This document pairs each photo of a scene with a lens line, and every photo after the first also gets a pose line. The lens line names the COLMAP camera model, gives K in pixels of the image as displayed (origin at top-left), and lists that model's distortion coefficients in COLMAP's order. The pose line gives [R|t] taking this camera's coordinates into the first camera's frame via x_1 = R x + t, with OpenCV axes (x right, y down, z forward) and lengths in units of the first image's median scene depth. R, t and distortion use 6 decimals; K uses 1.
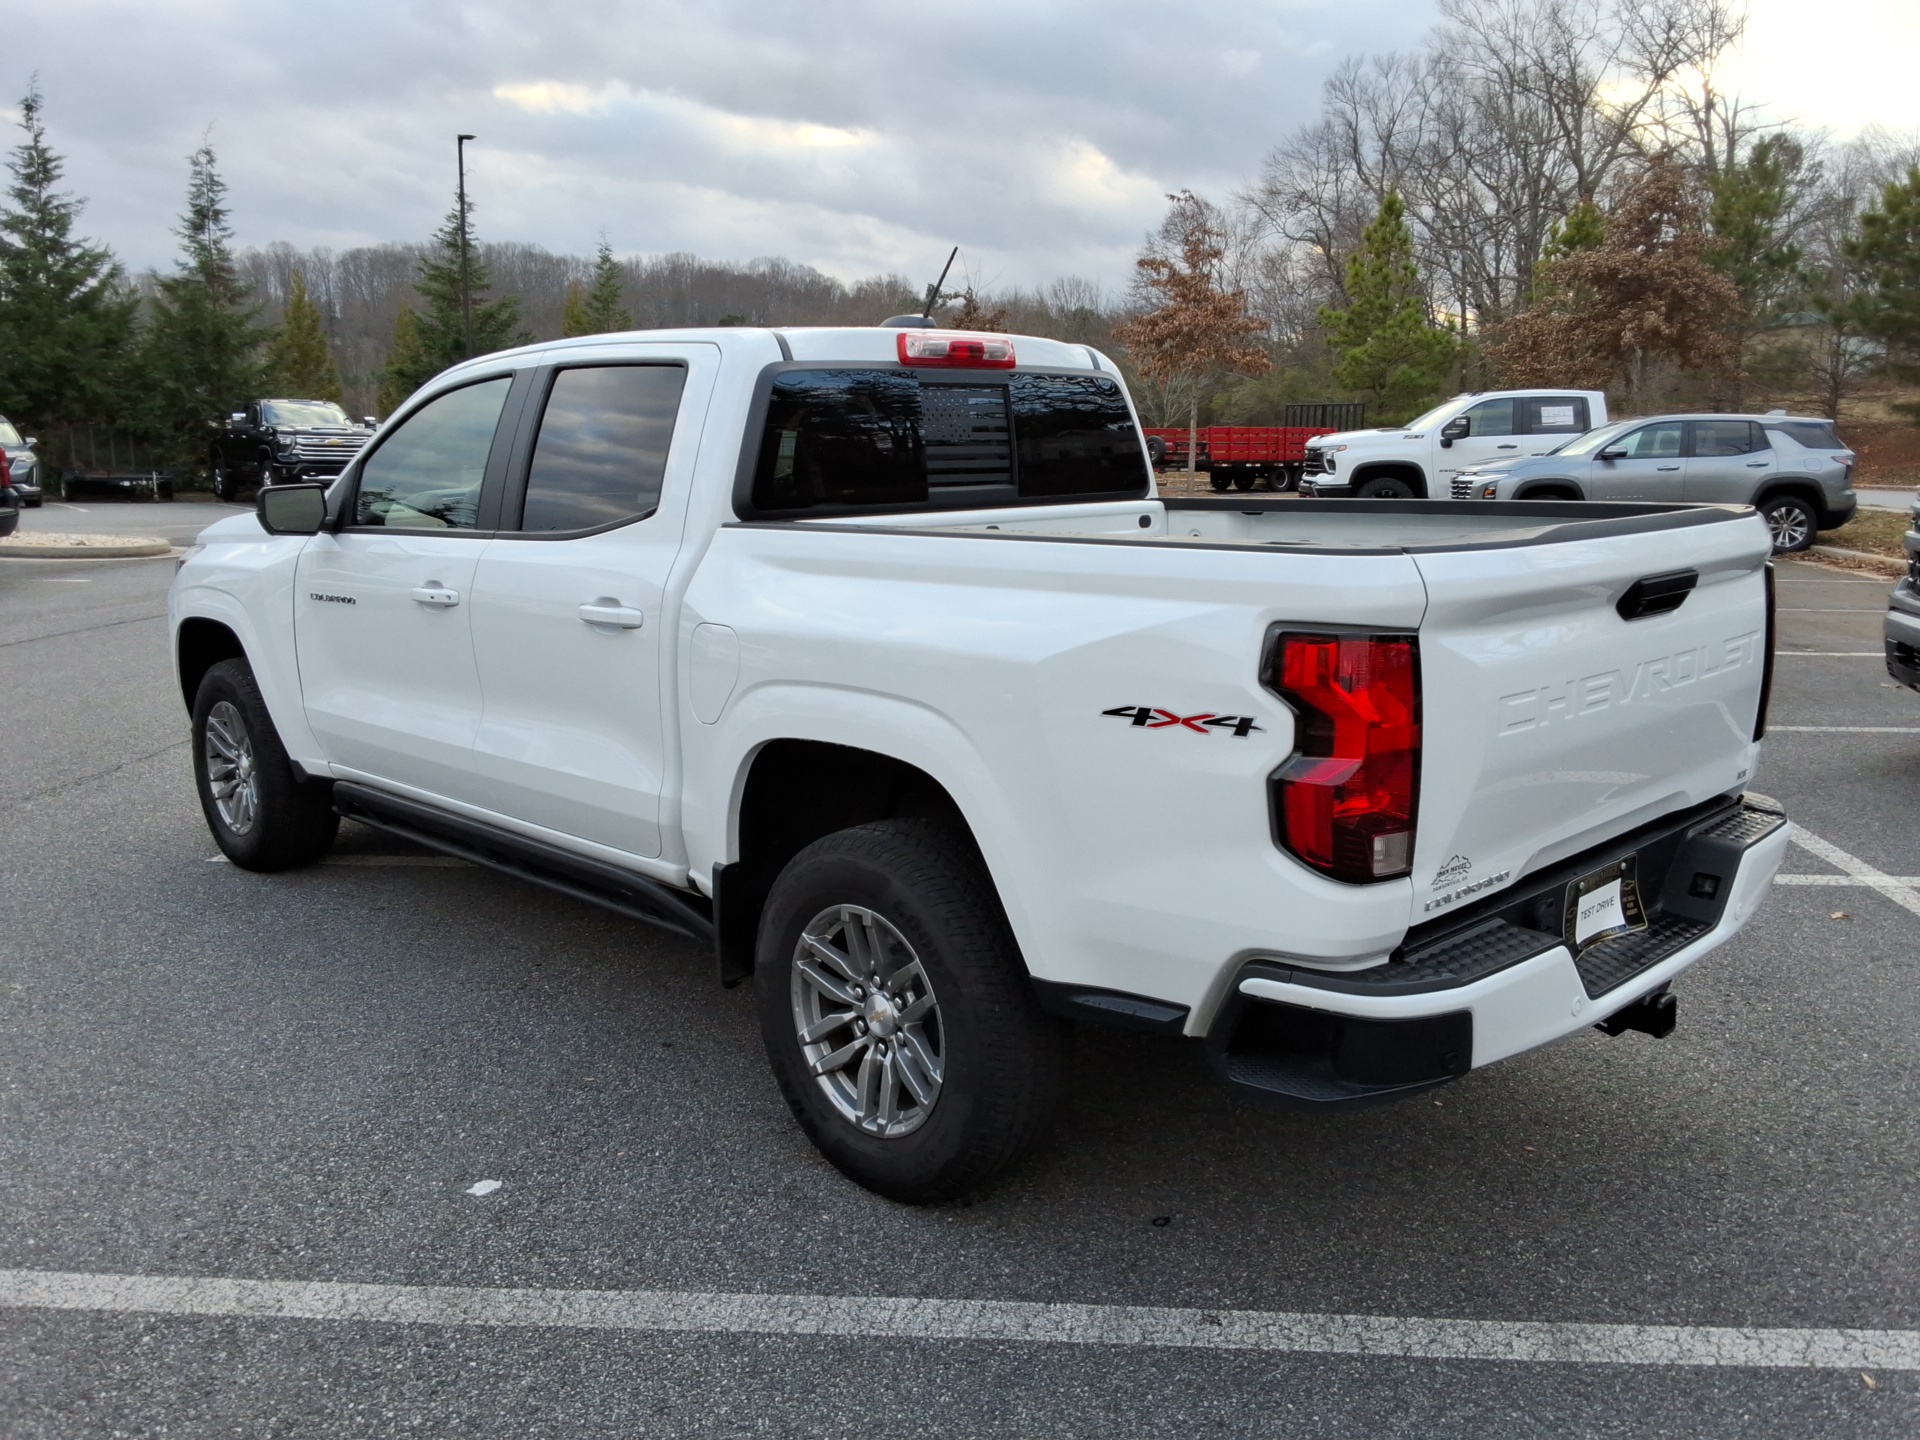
lens RADIAL K [[1539.6, 0, 974.2], [0, 1539.6, 703.9], [0, 0, 1]] dist [0.108290, -0.164047]
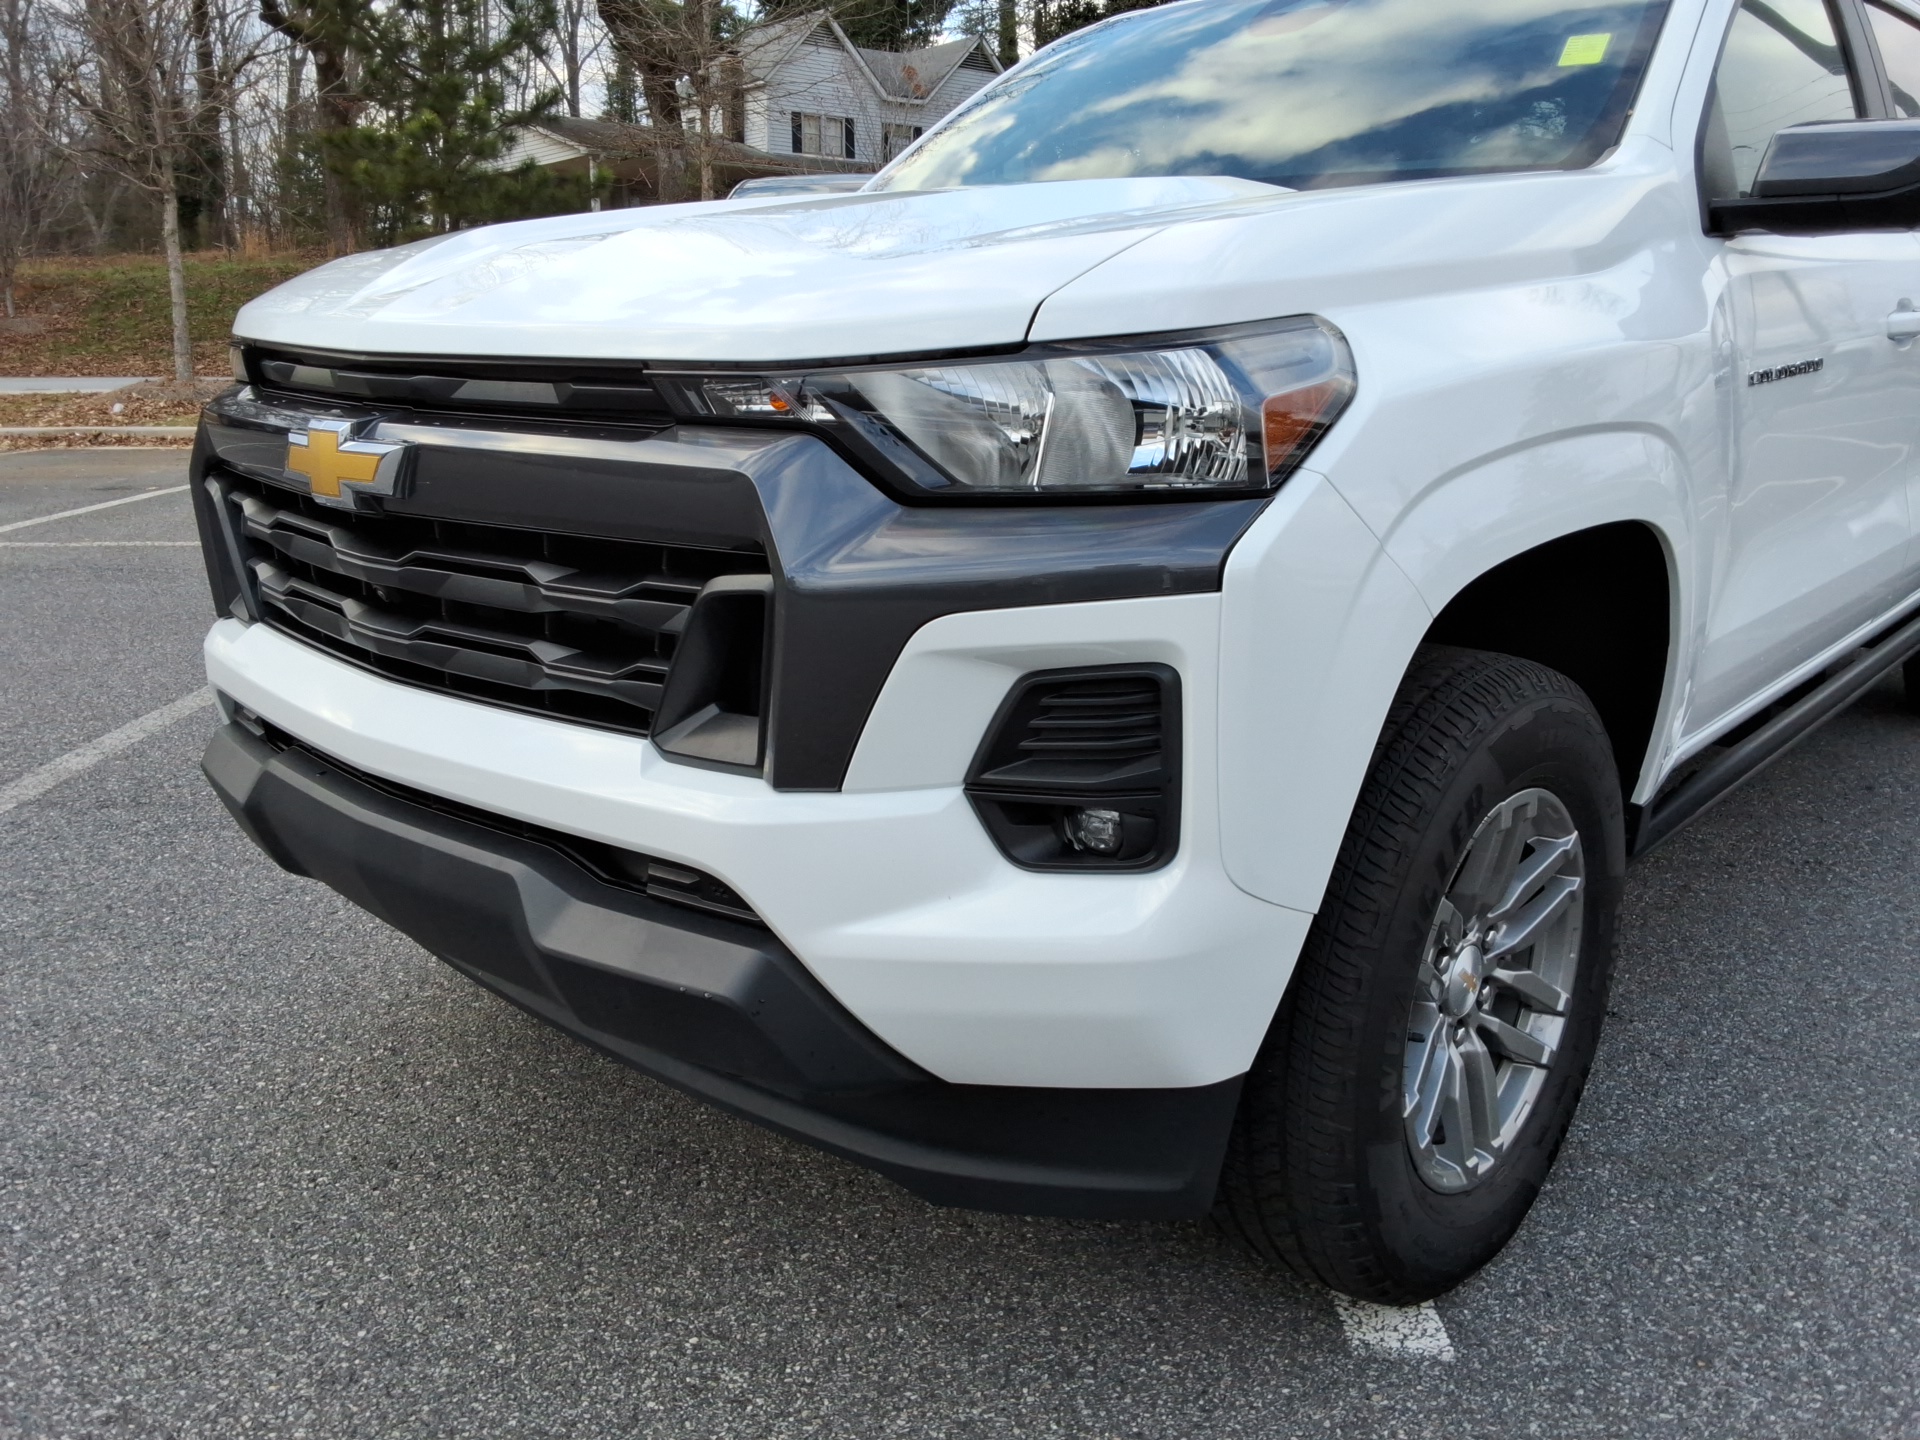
lens RADIAL K [[1539.6, 0, 969.8], [0, 1539.6, 709.1], [0, 0, 1]] dist [0.108290, -0.164047]
pose [[-0.045960, -0.248399, 0.967567, -0.218862], [0.177054, 0.951230, 0.252615, -0.033443], [-0.983128, 0.182921, 0.000261, 0.327250]]
